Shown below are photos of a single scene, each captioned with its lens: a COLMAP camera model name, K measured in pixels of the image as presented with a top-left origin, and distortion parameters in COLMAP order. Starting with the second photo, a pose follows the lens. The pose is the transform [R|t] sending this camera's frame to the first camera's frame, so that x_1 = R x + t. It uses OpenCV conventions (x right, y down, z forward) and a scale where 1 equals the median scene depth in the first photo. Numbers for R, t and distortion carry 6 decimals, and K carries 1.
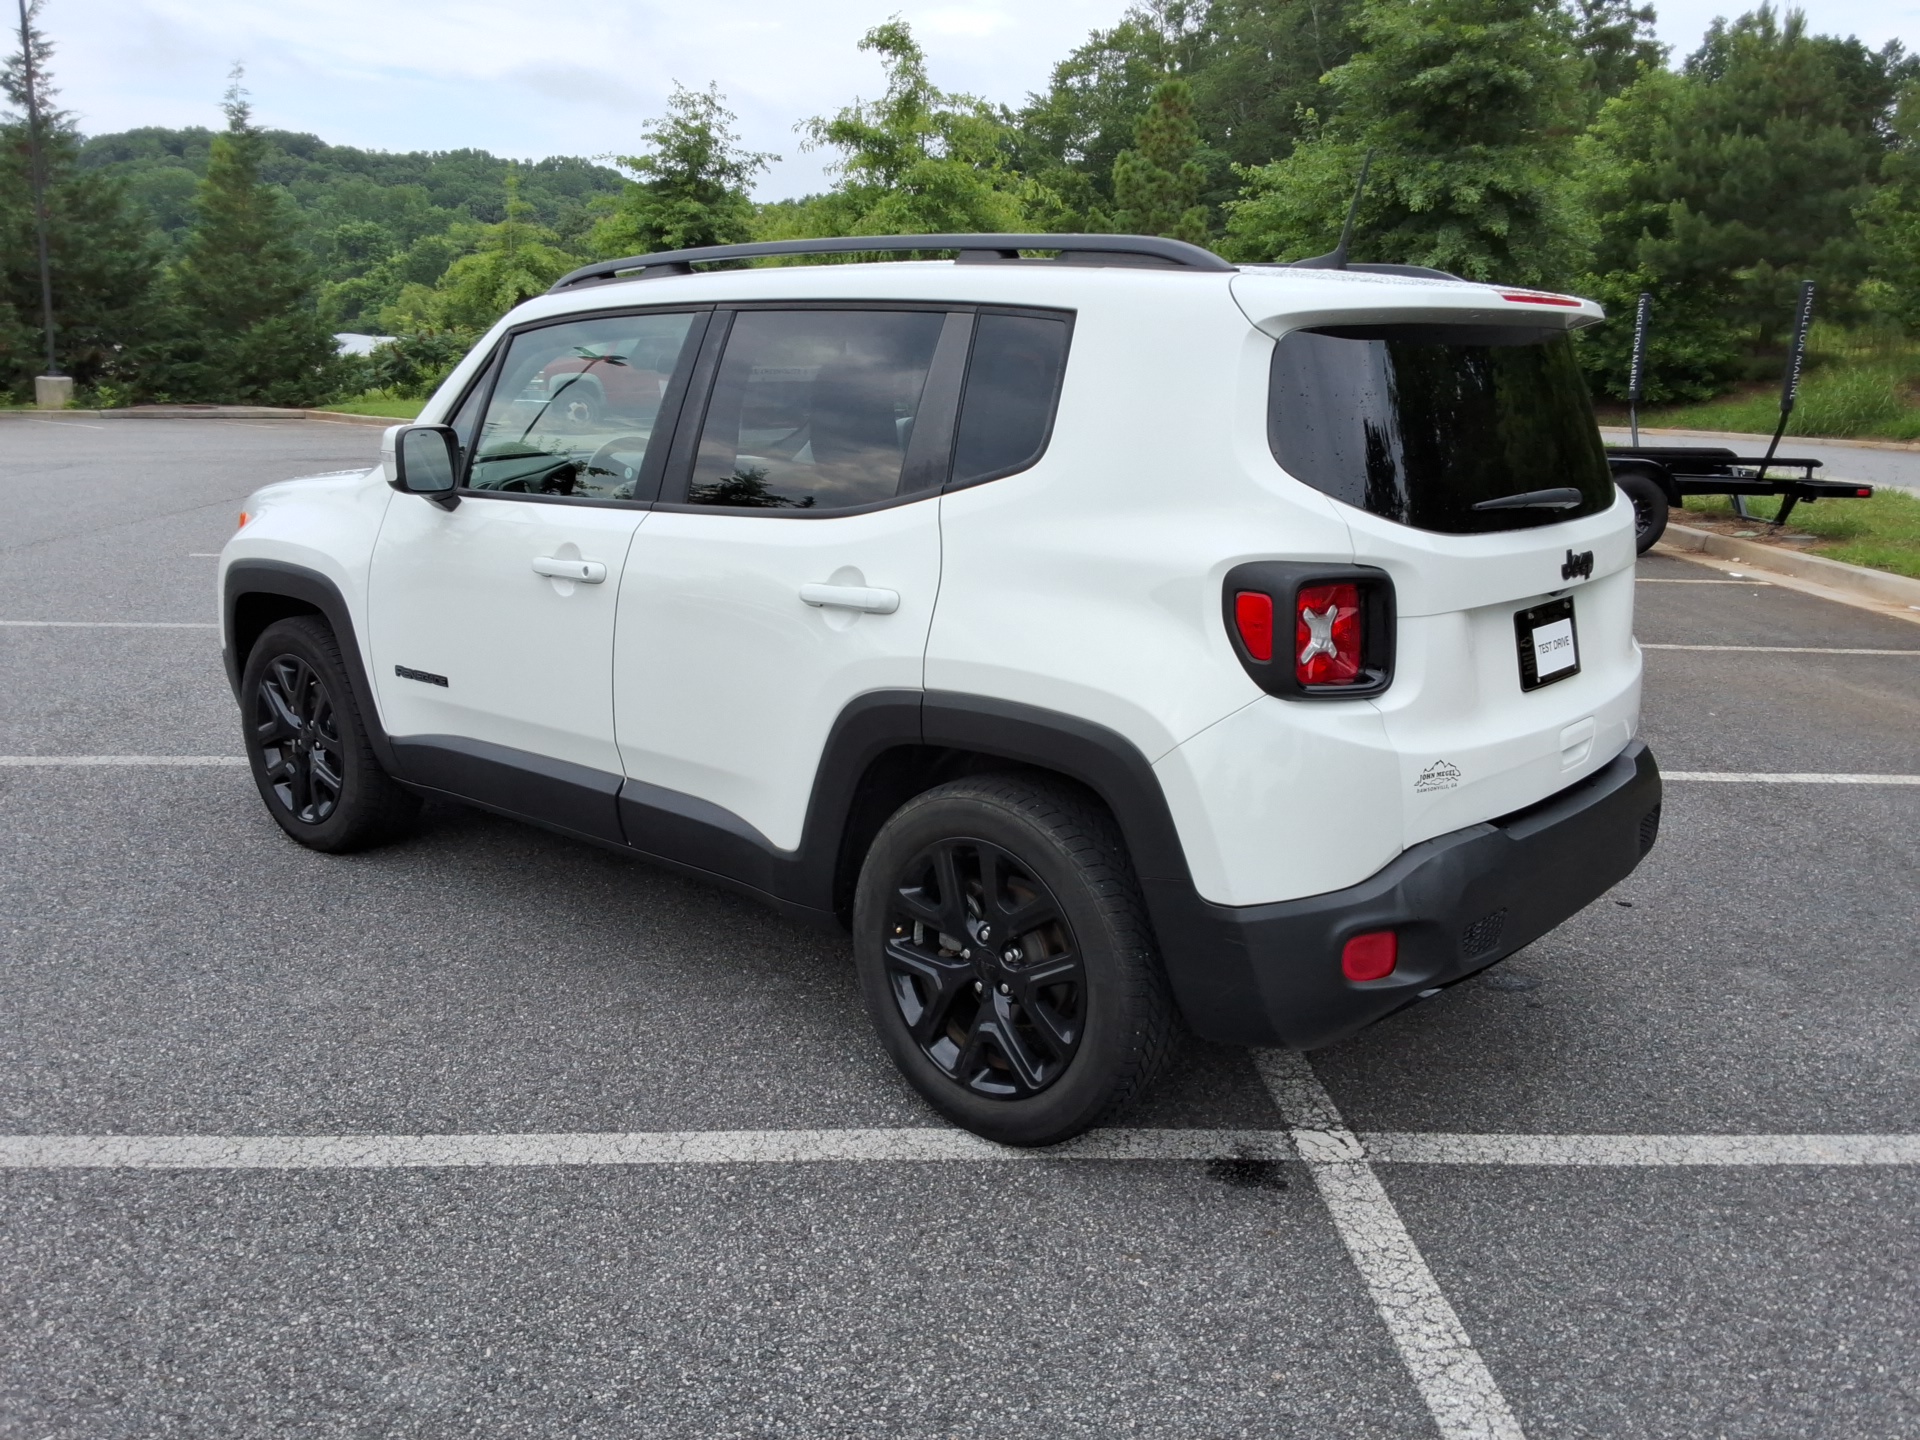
lens RADIAL K [[1537.0, 0, 976.6], [0, 1537.0, 699.7], [0, 0, 1]] dist [0.113609, -0.173828]
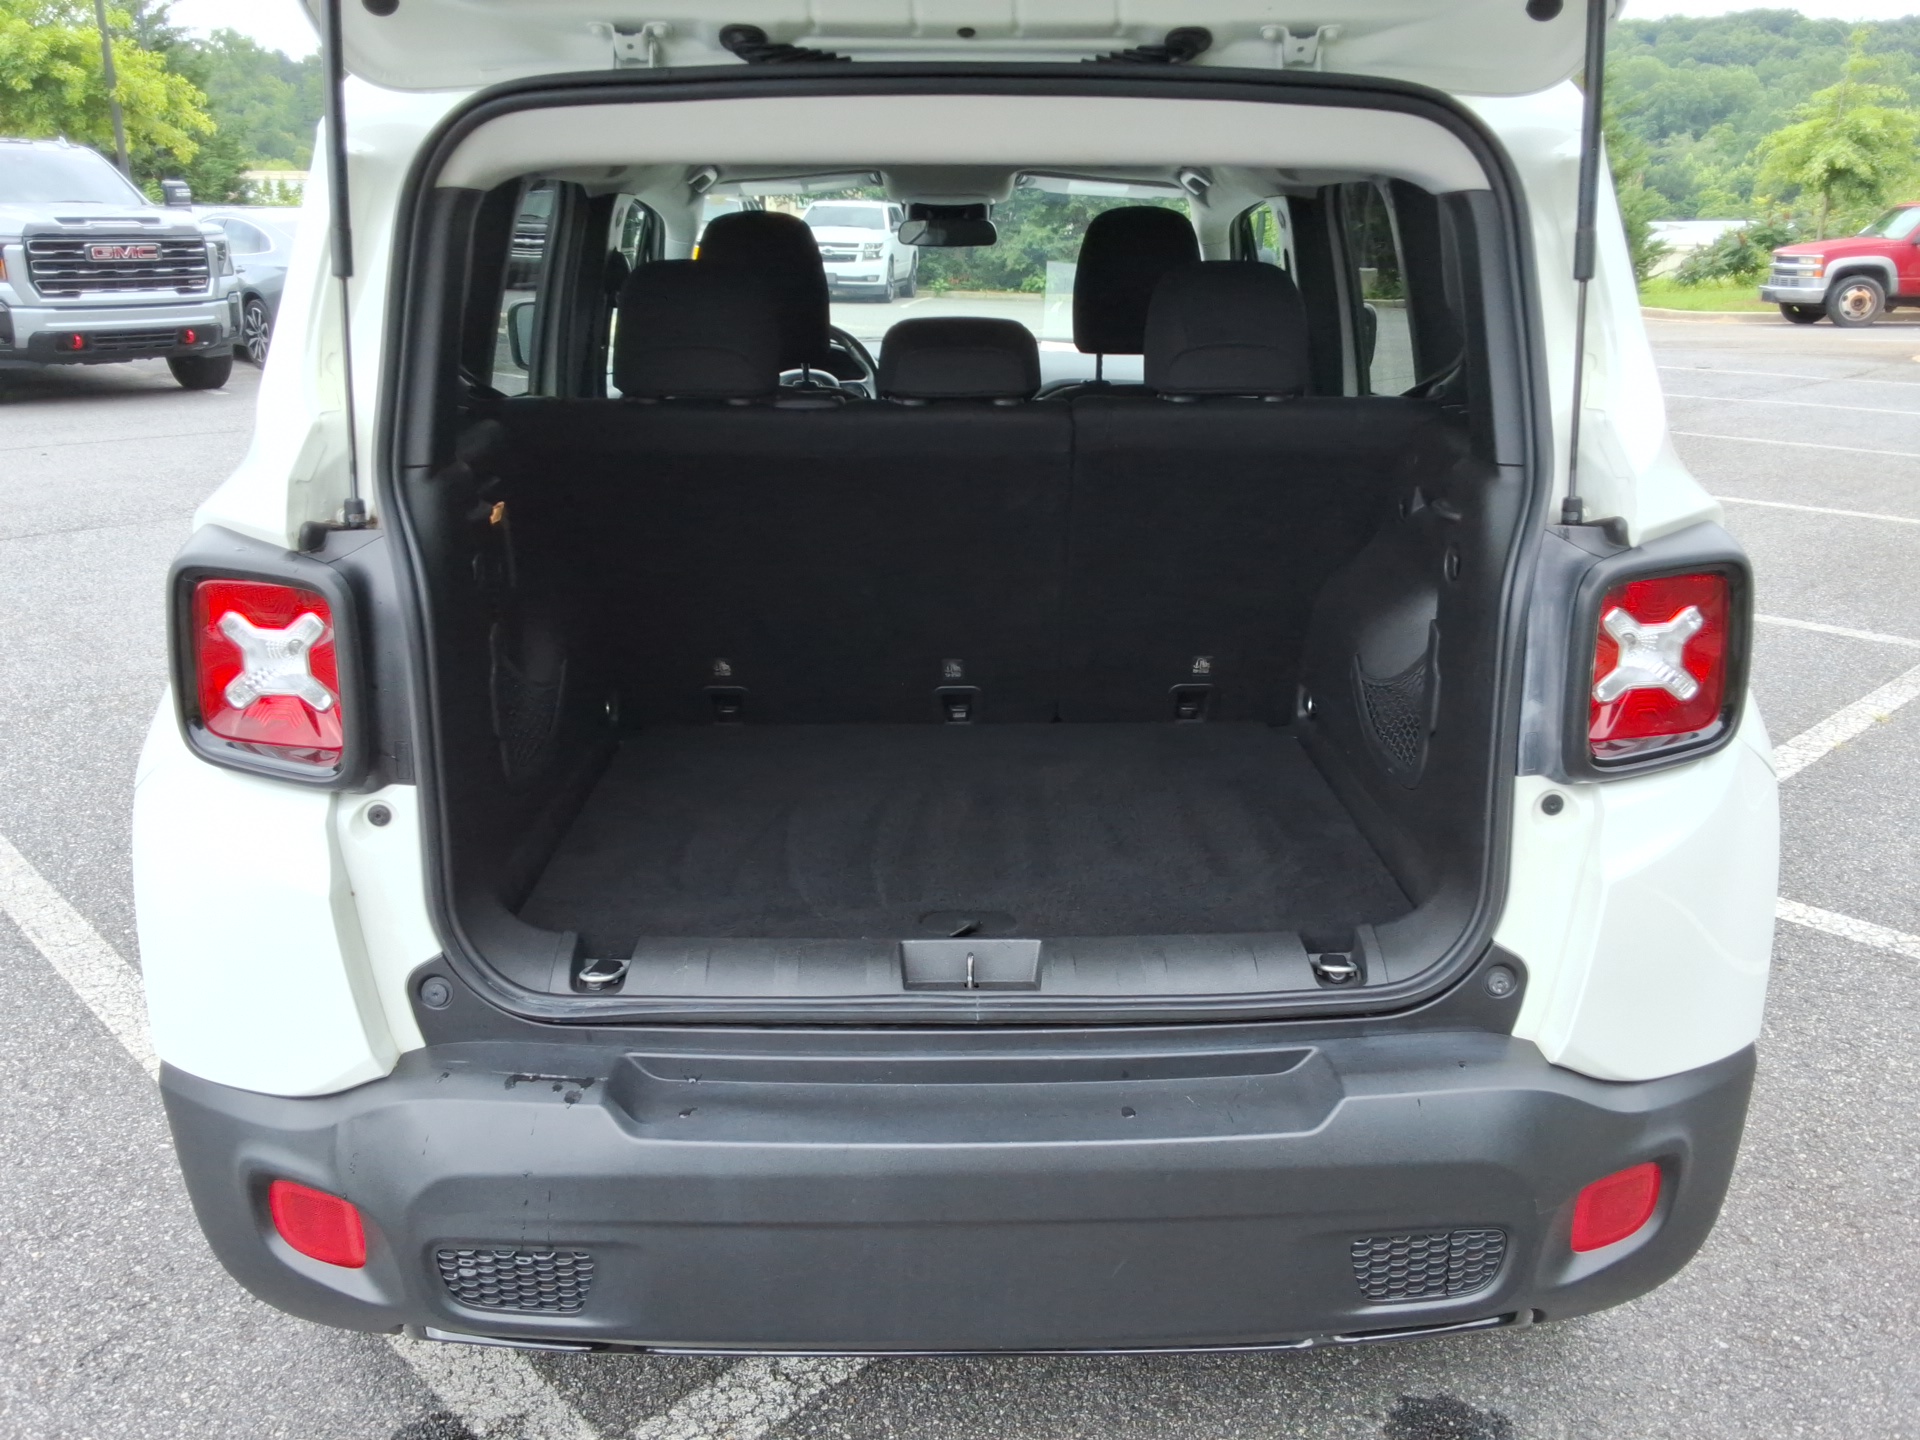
lens RADIAL K [[1527.6, 0, 972.1], [0, 1527.6, 707.8], [0, 0, 1]] dist [0.122087, -0.179025]
pose [[0.665794, 0.203482, -0.717853, 0.098452], [-0.151802, 0.978914, 0.136688, -0.017509], [0.730530, 0.017966, 0.682644, 0.095459]]
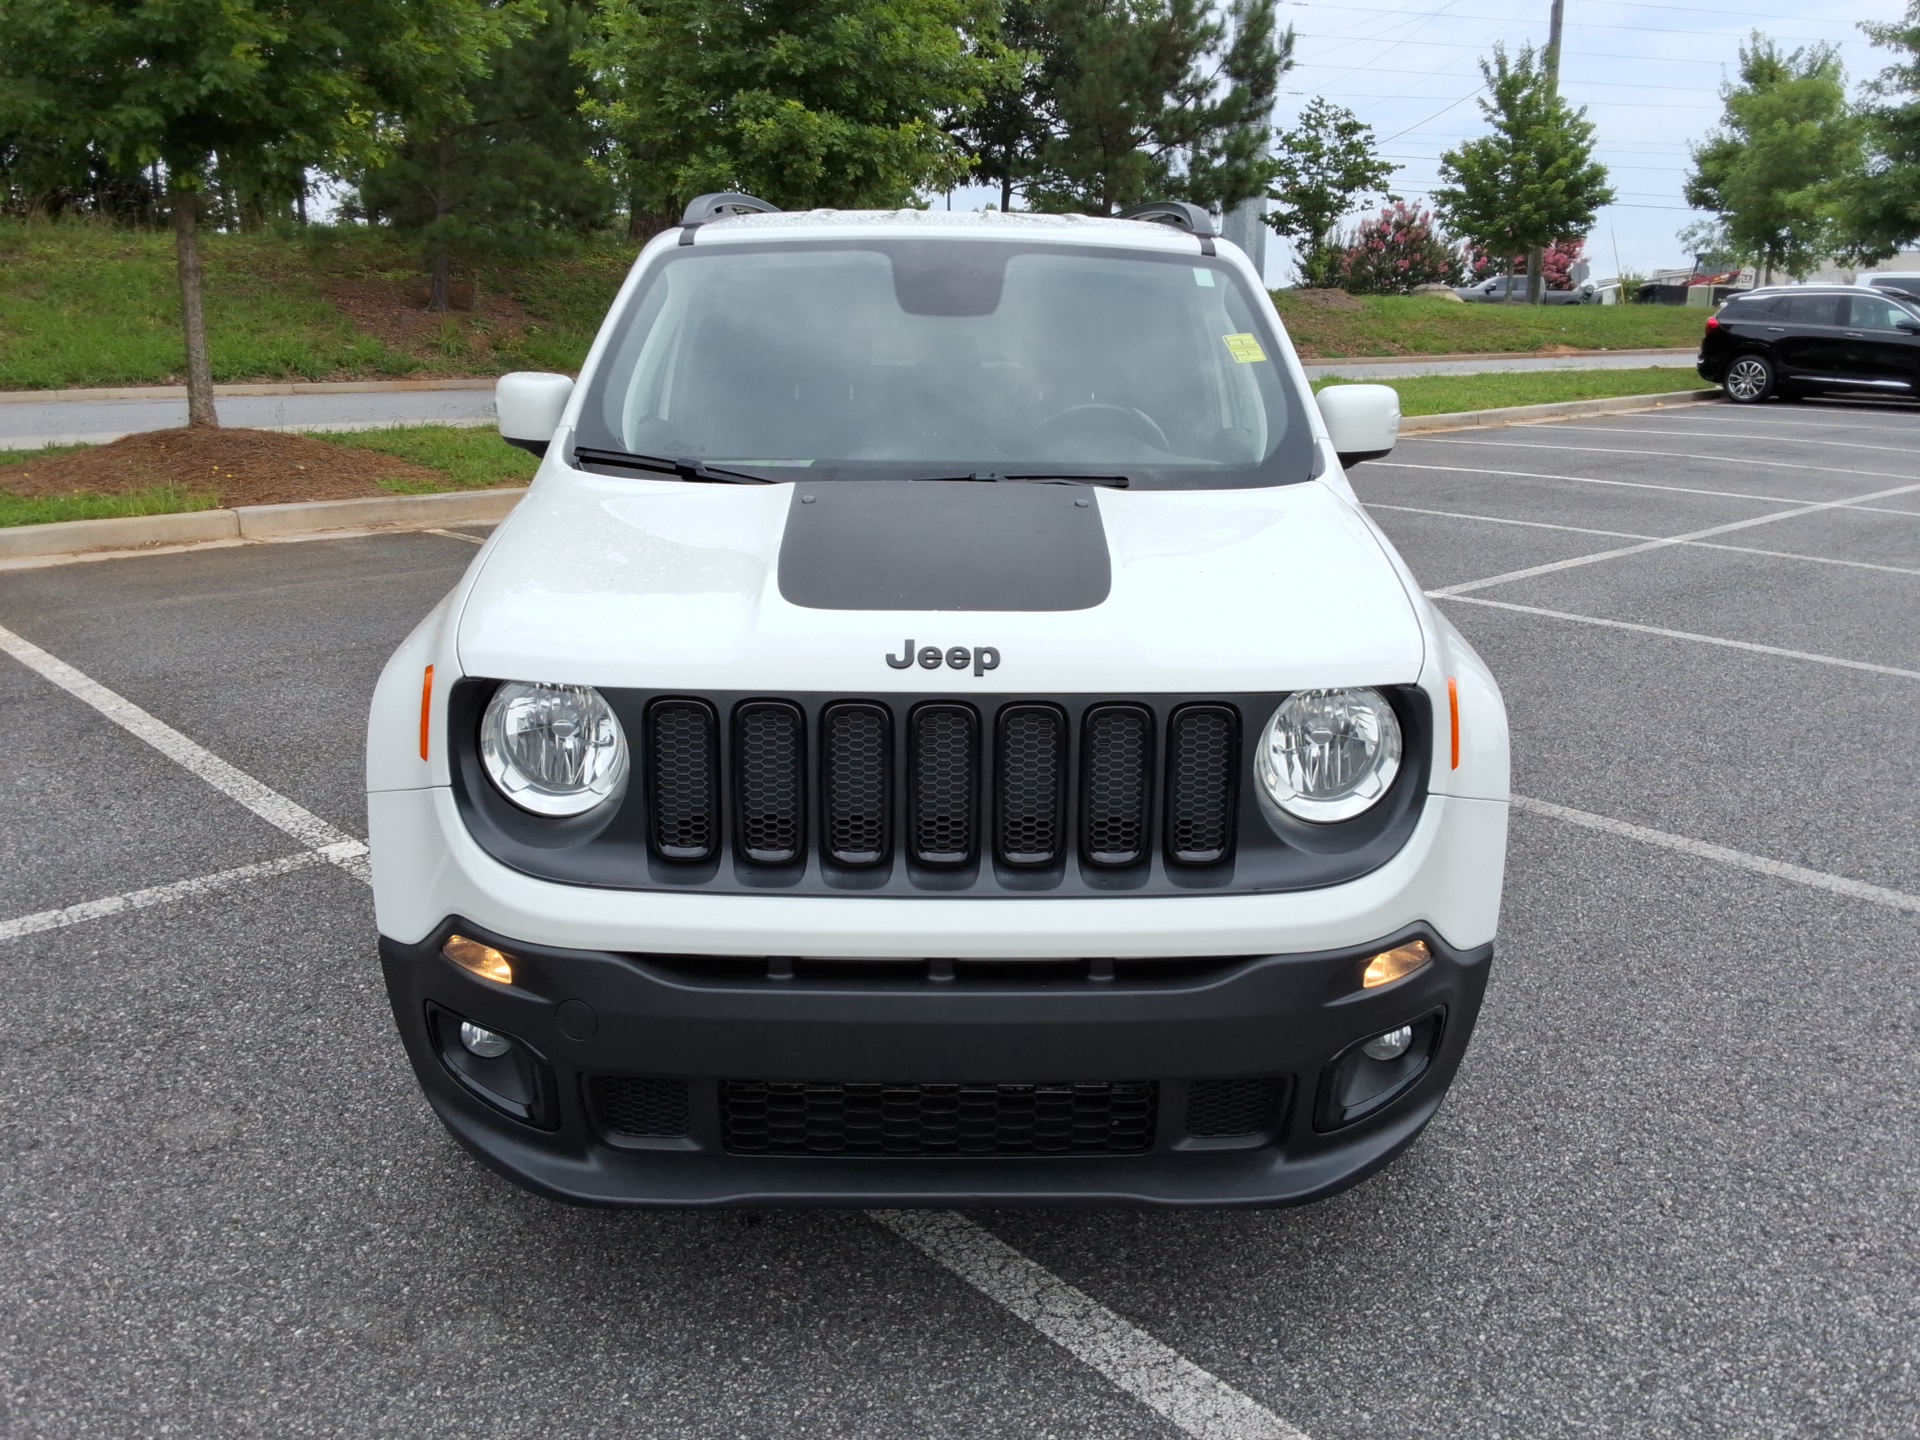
lens RADIAL K [[1548.9, 0, 963.0], [0, 1548.9, 704.7], [0, 0, 1]] dist [0.107742, -0.171347]
pose [[-0.656769, -0.222862, 0.720408, -0.162082], [0.137991, 0.903682, 0.405360, -0.073165], [-0.741359, 0.365637, -0.562757, 0.312743]]
